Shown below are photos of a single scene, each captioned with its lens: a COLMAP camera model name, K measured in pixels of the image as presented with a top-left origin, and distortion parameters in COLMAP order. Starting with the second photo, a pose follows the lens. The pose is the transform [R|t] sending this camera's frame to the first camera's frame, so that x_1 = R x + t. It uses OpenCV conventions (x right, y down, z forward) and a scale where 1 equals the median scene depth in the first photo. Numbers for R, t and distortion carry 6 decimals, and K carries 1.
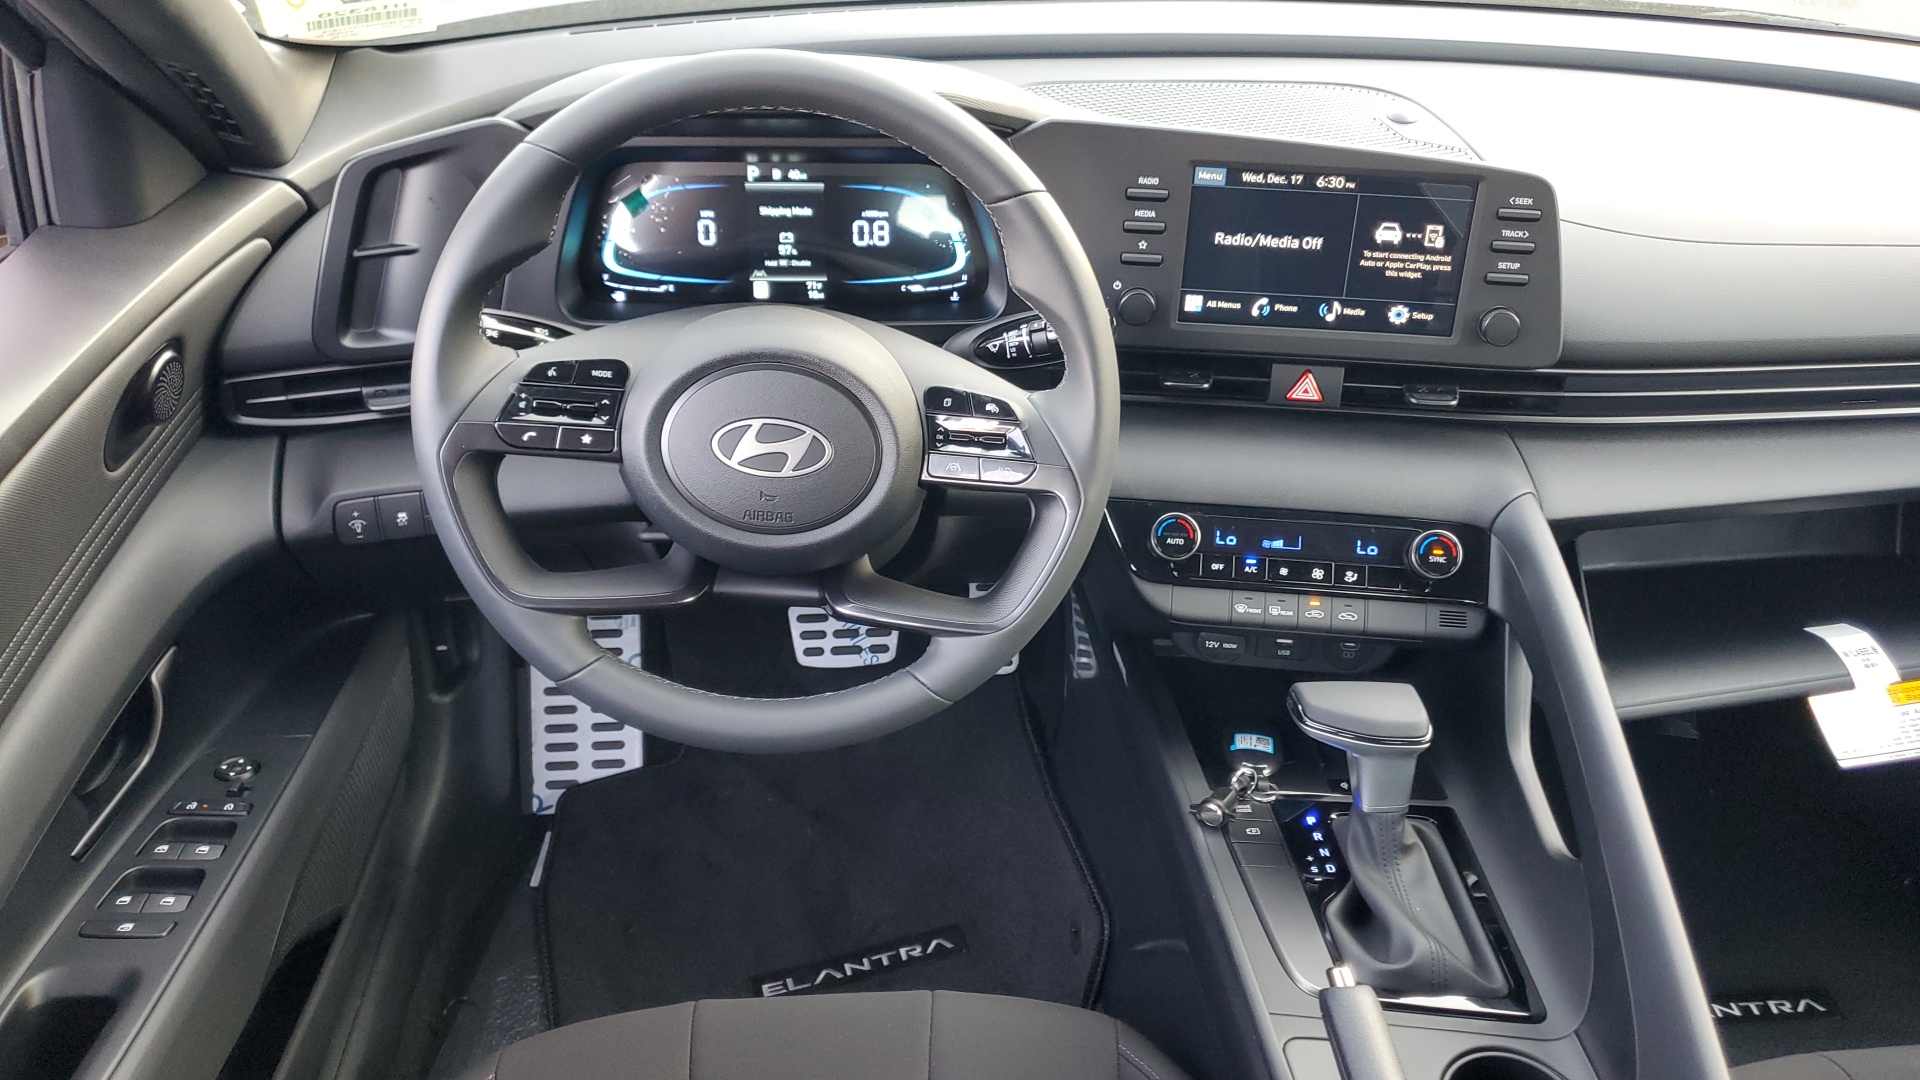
lens RADIAL K [[1493.3, 0, 987.2], [0, 1493.3, 541.1], [0, 0, 1]] dist [0.221137, -0.678213]
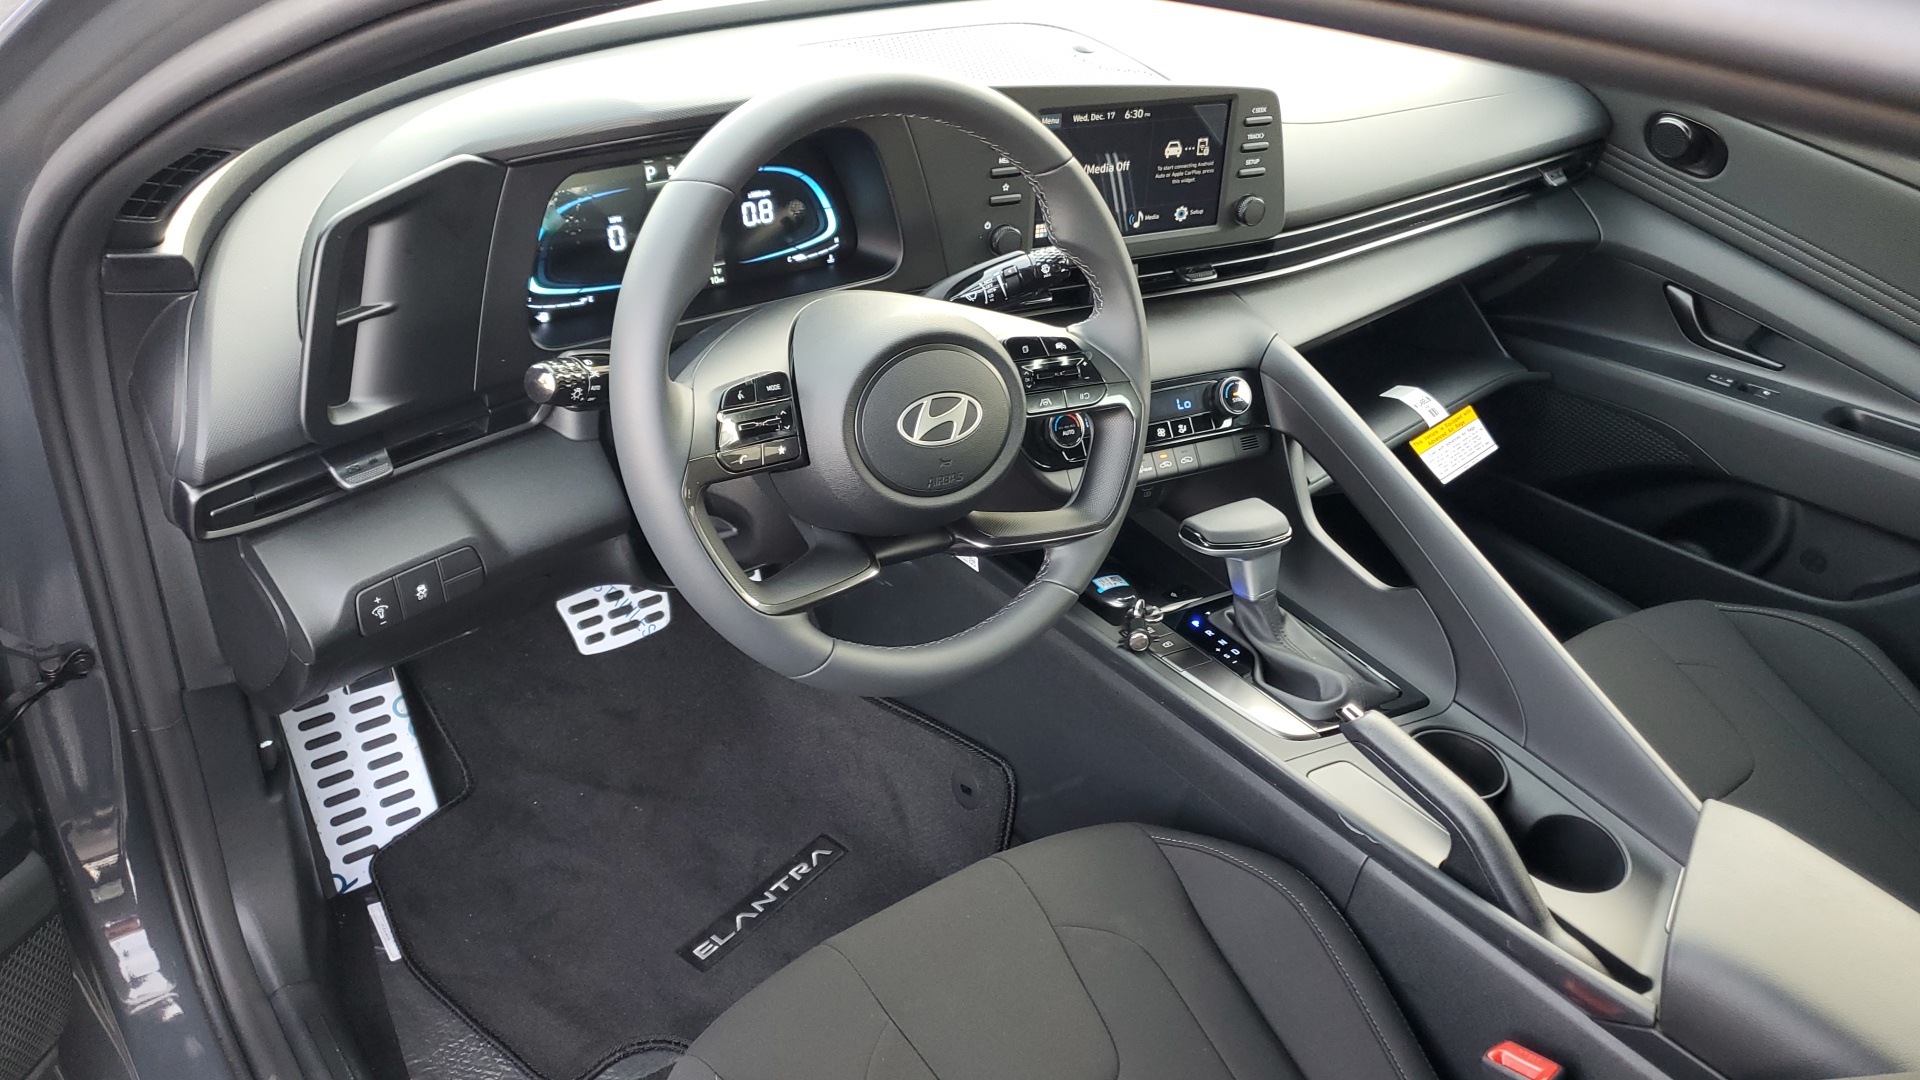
lens RADIAL K [[1493.3, 0, 987.2], [0, 1493.3, 541.1], [0, 0, 1]] dist [0.221137, -0.678213]
pose [[0.831803, -0.261995, 0.489349, -0.527779], [0.226065, 0.965069, 0.132425, -0.087754], [-0.506950, 0.000473, 0.861975, 0.008150]]
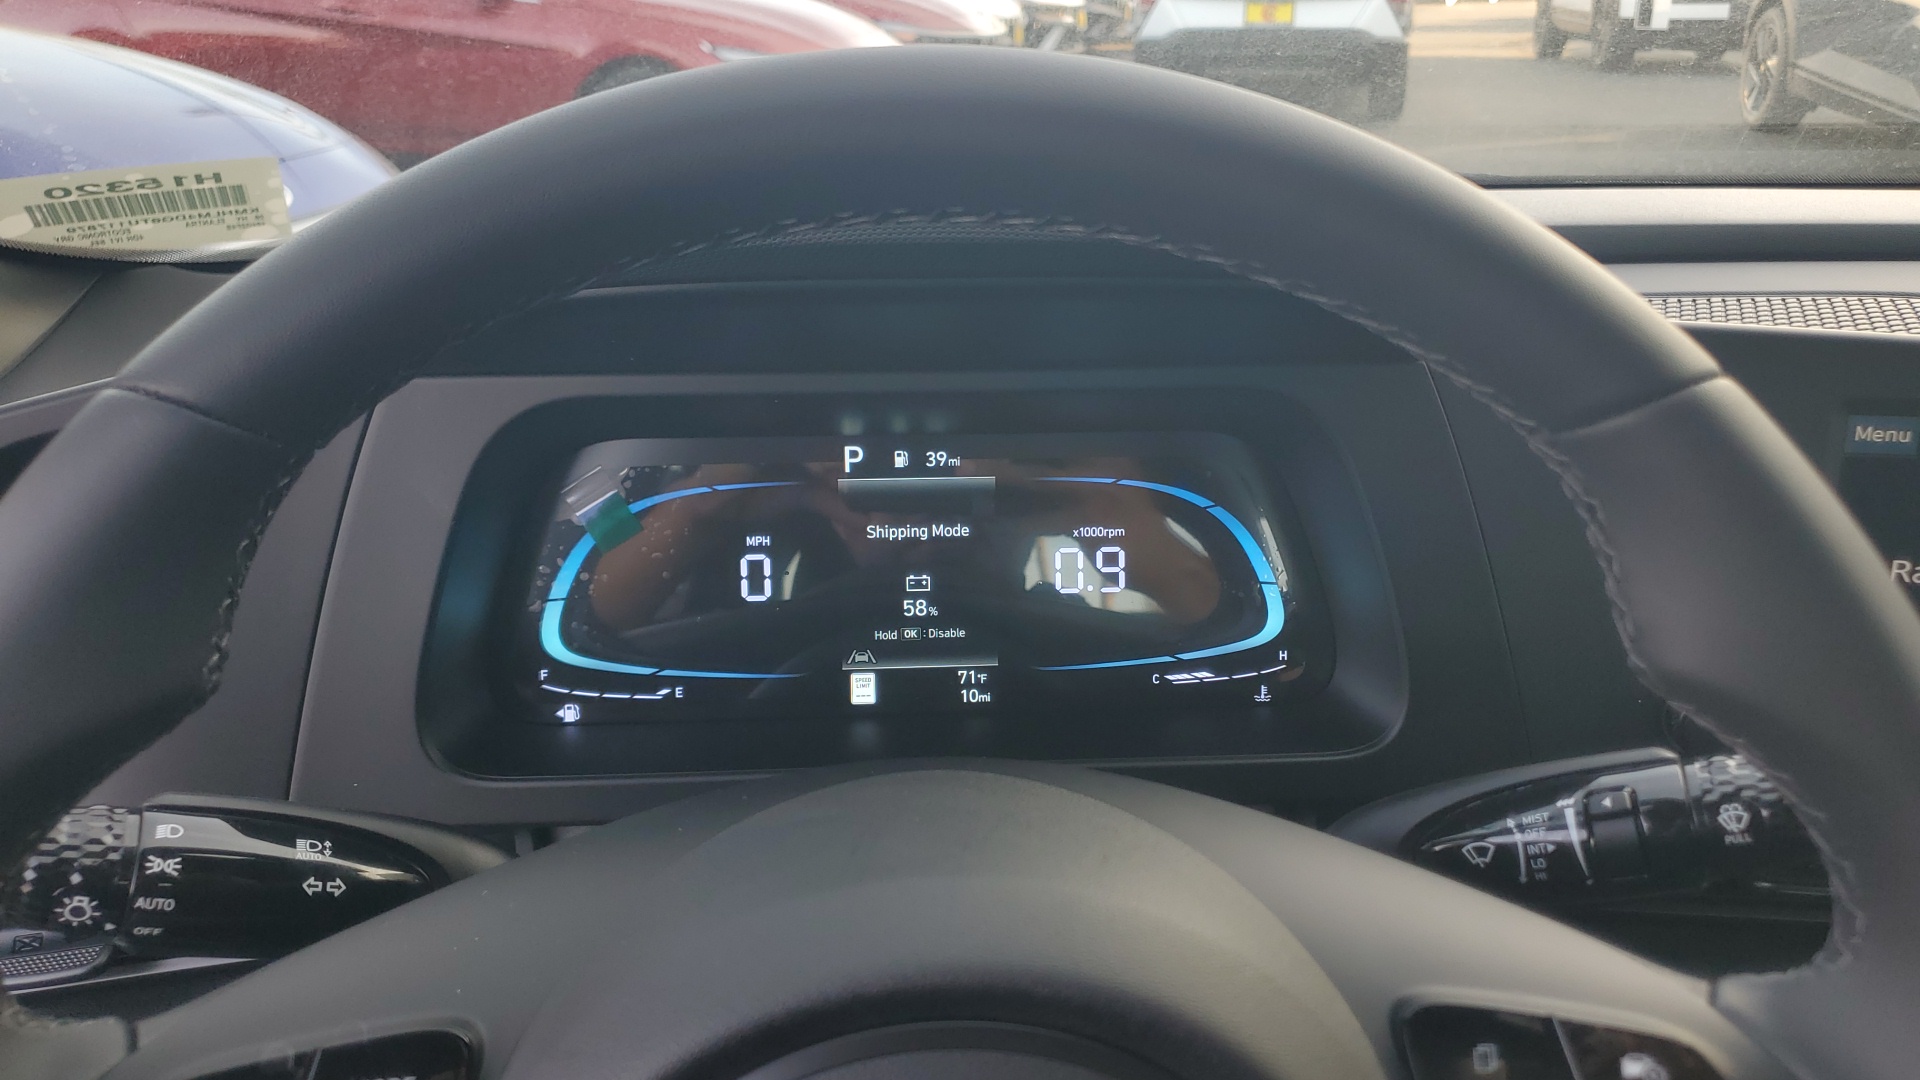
lens RADIAL K [[1504.4, 0, 983.5], [0, 1504.4, 524.1], [0, 0, 1]] dist [0.125146, -0.220166]
pose [[0.999125, -0.019611, -0.036932, -0.094491], [0.010730, 0.973870, -0.226851, -0.110327], [0.040415, 0.226256, 0.973229, 0.529150]]
